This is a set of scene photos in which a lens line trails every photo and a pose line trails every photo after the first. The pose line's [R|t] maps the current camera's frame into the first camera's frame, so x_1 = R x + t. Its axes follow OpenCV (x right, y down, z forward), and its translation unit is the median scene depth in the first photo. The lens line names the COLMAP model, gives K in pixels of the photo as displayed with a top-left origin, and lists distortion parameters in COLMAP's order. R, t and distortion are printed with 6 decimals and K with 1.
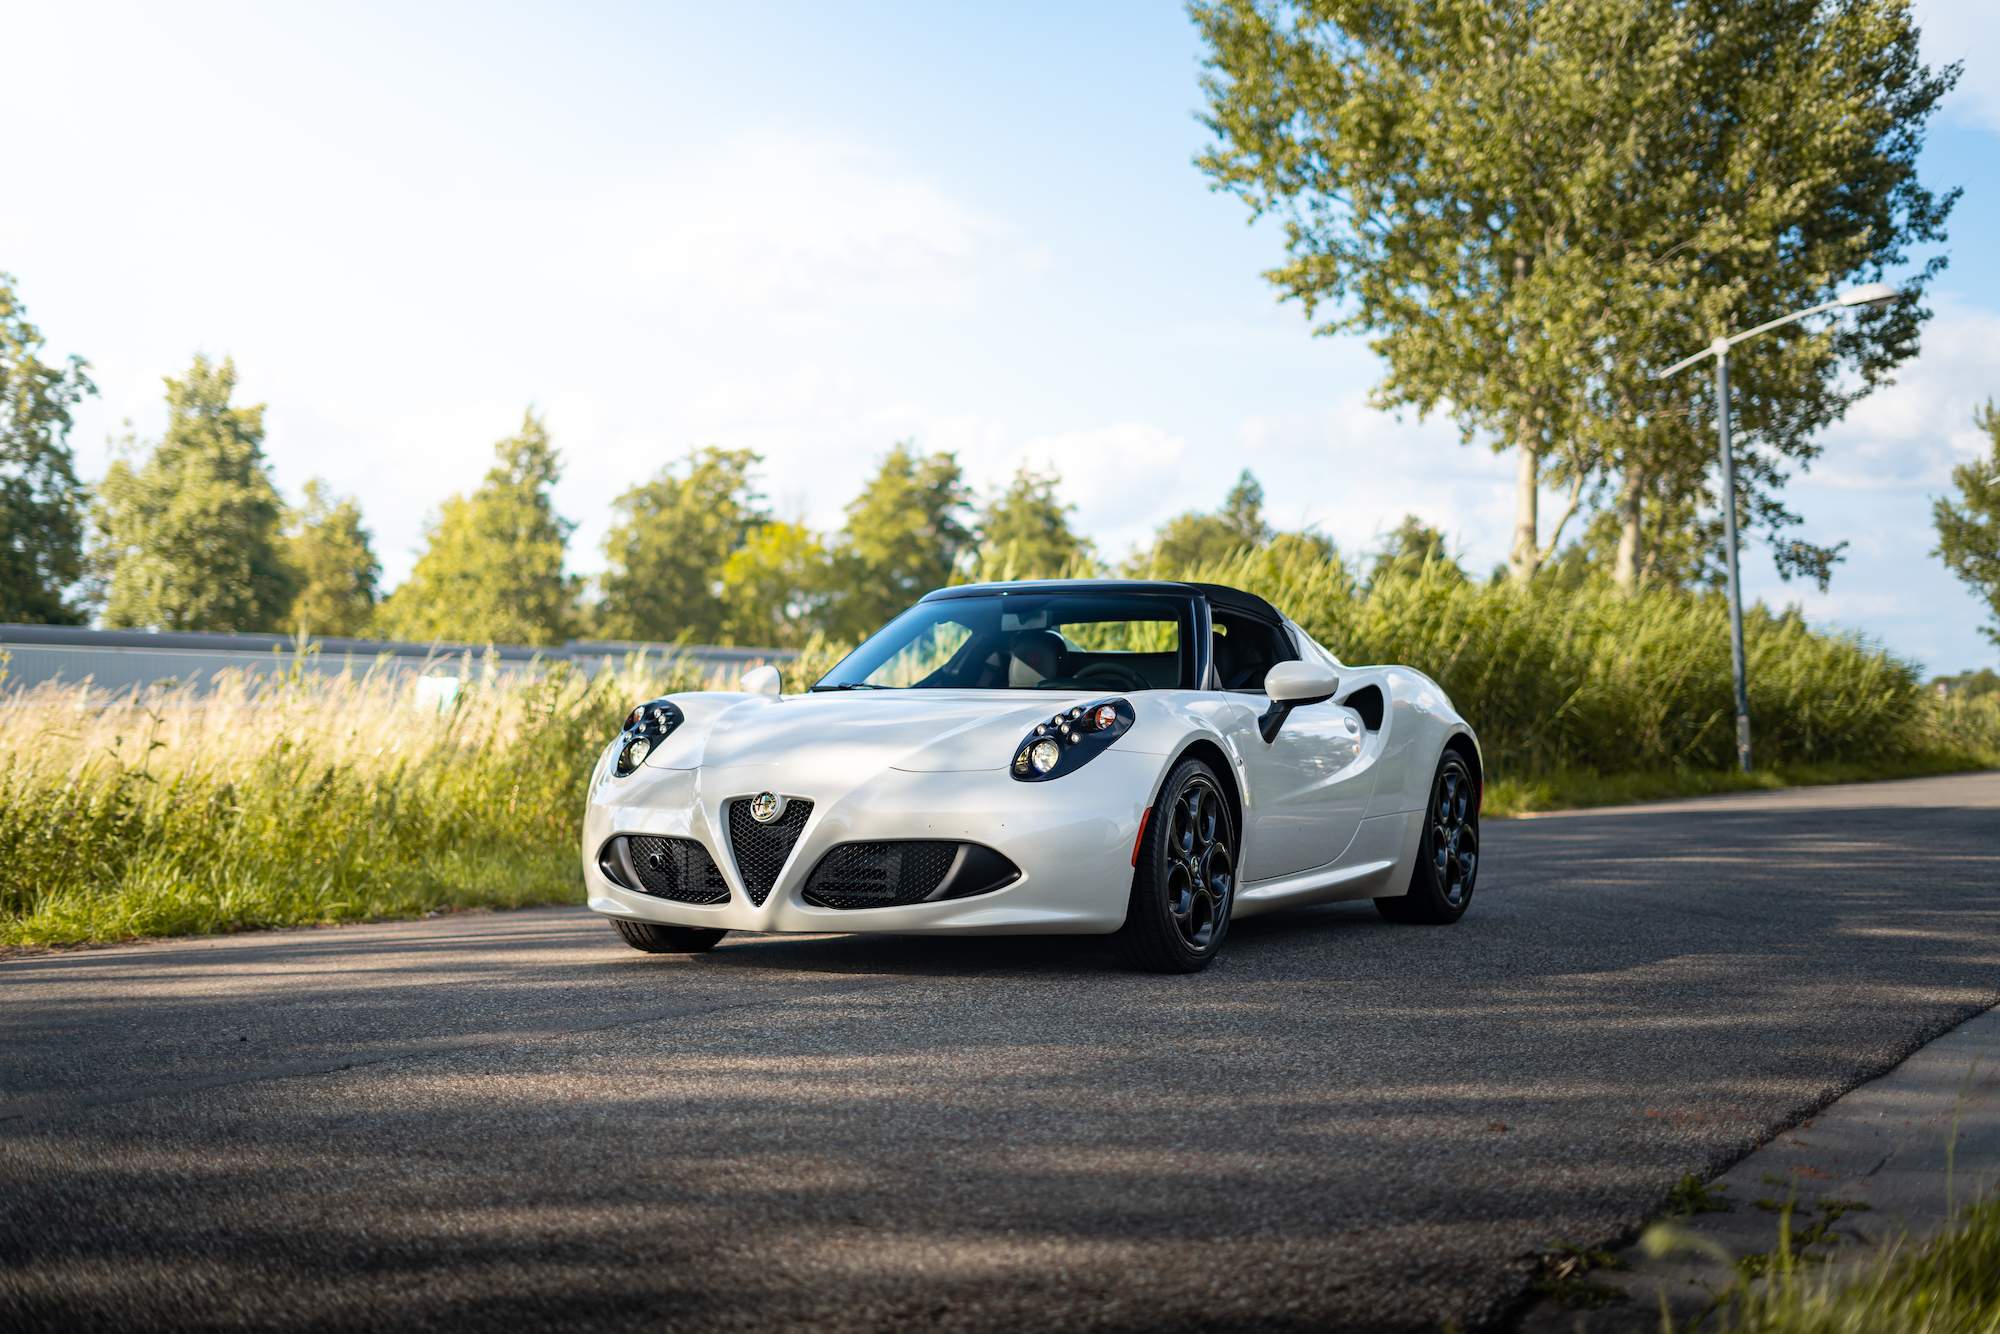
lens RADIAL K [[2935.4, 0, 1000.0], [0, 2935.4, 667.0], [0, 0, 1]] dist [-0.039676, -0.032270]
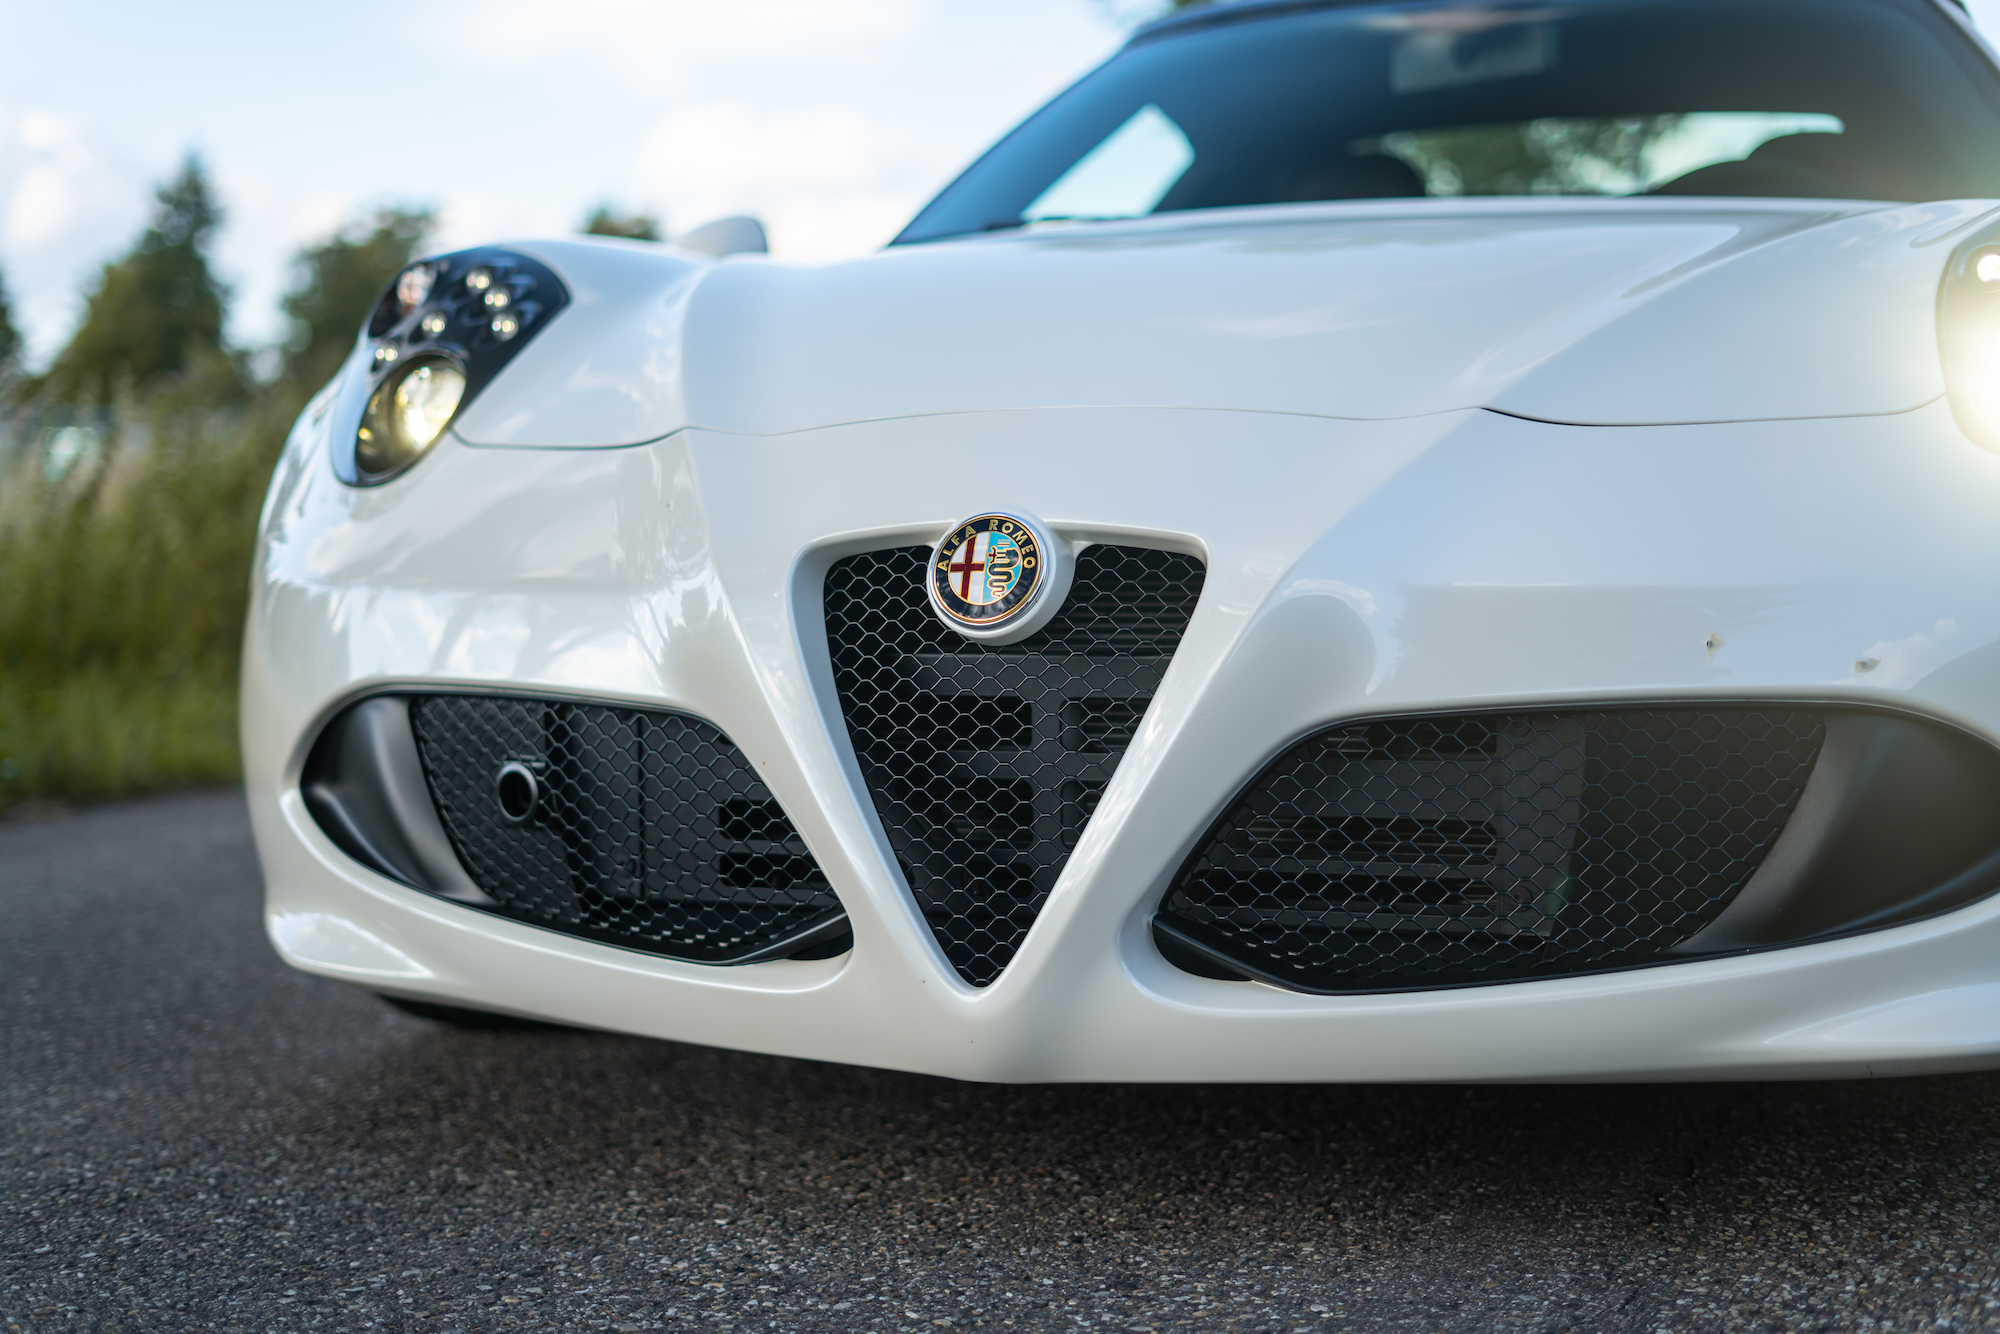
lens RADIAL K [[2935.4, 0, 1000.0], [0, 2935.4, 667.0], [0, 0, 1]] dist [-0.039676, -0.032270]
pose [[0.994125, -0.024038, 0.105531, -0.102915], [0.015807, 0.996816, 0.078149, 0.035191], [-0.107074, -0.076022, 0.991340, 0.738565]]
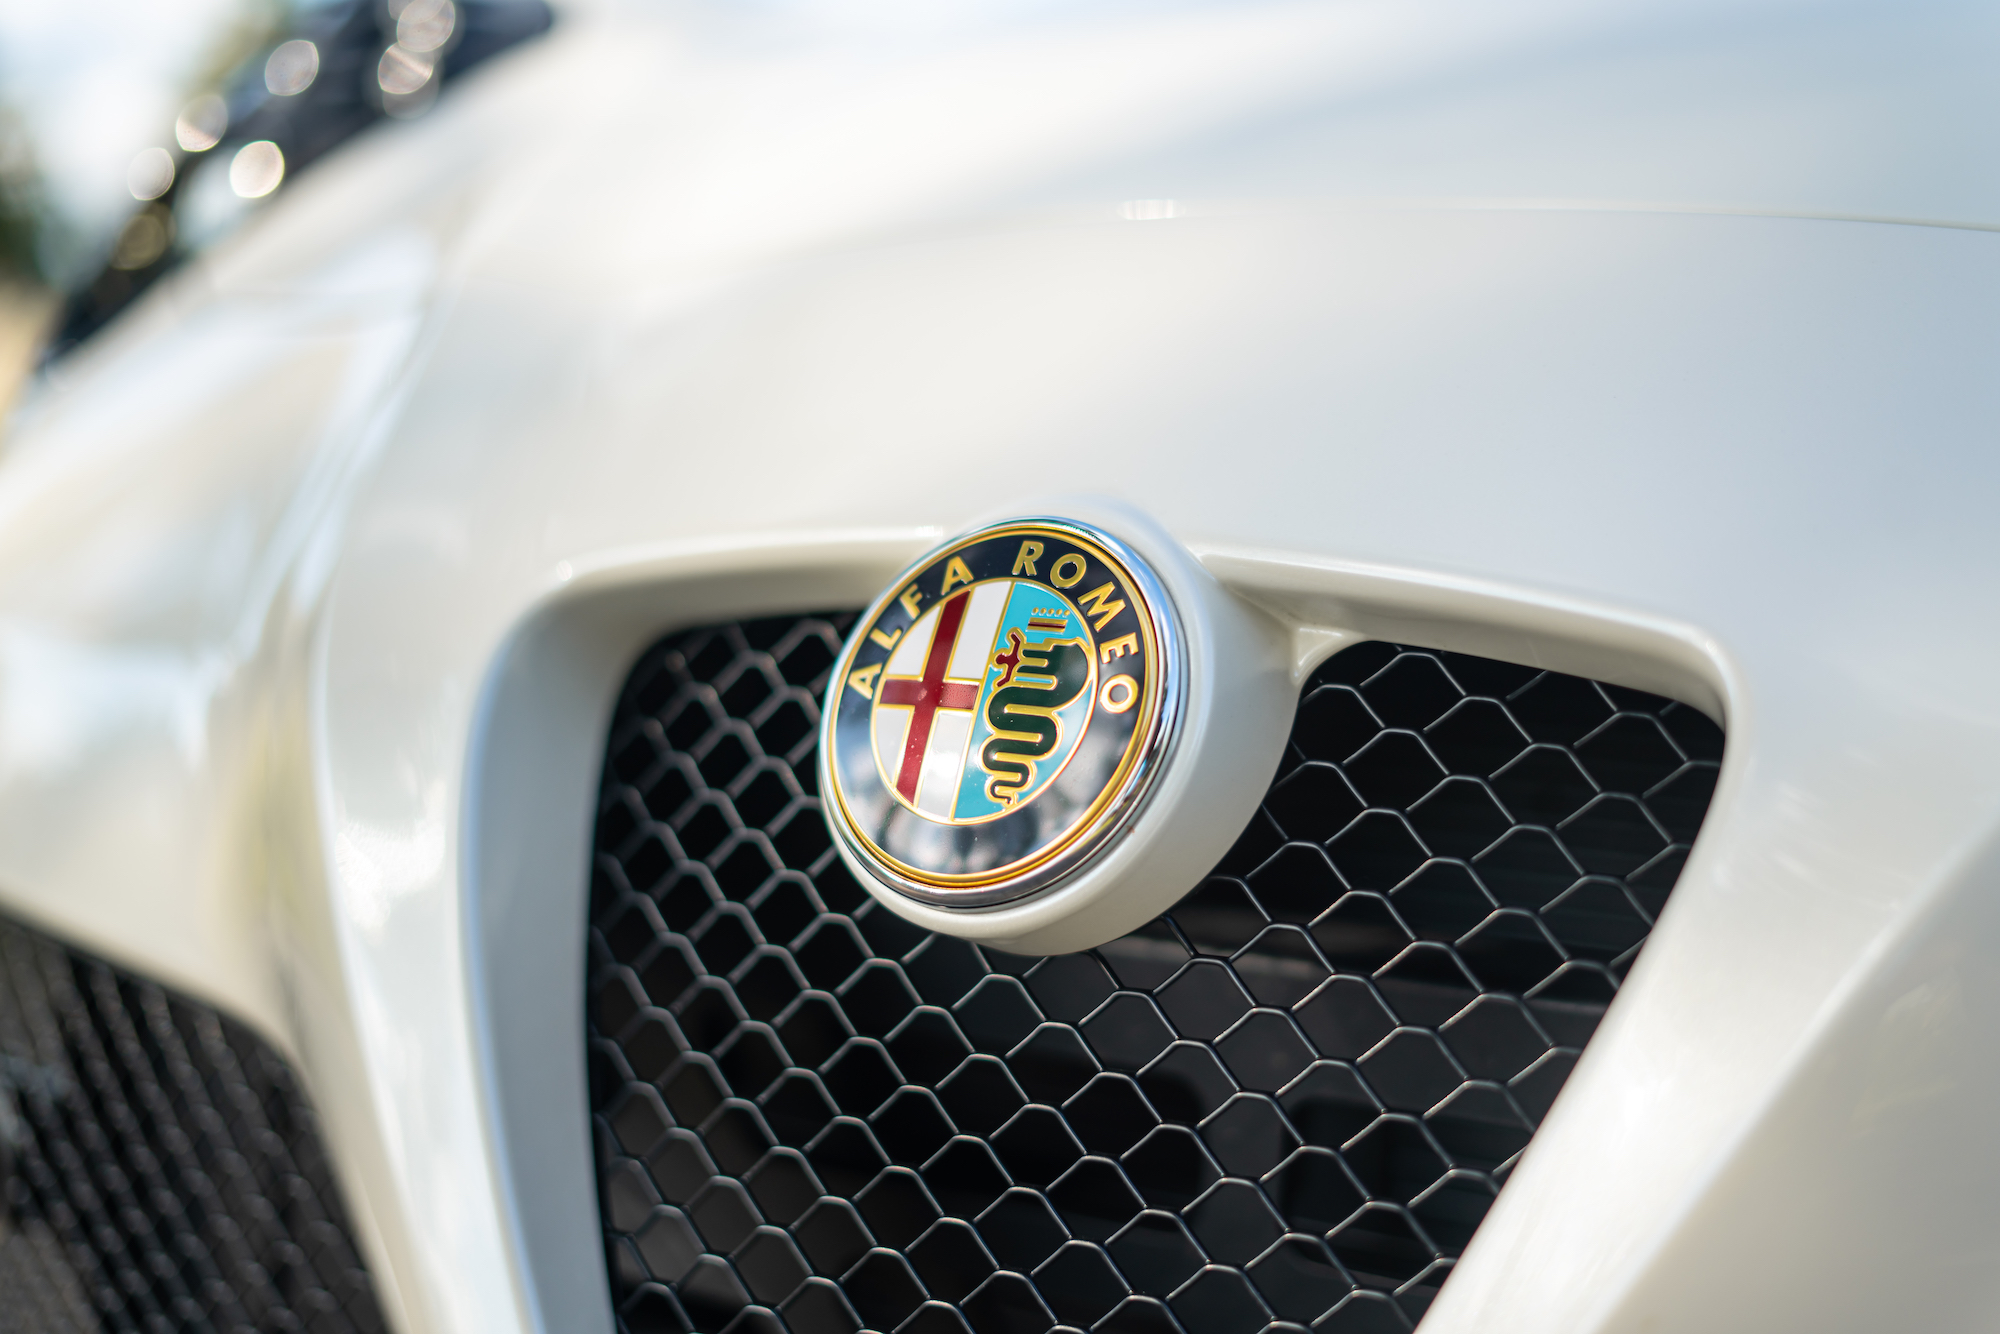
lens RADIAL K [[2935.4, 0, 1000.0], [0, 2935.4, 667.0], [0, 0, 1]] dist [-0.039676, -0.032270]
pose [[0.980748, 0.040711, -0.190989, -0.064521], [-0.024093, 0.995781, 0.088542, 0.038630], [0.193787, -0.082236, 0.977591, 0.906279]]
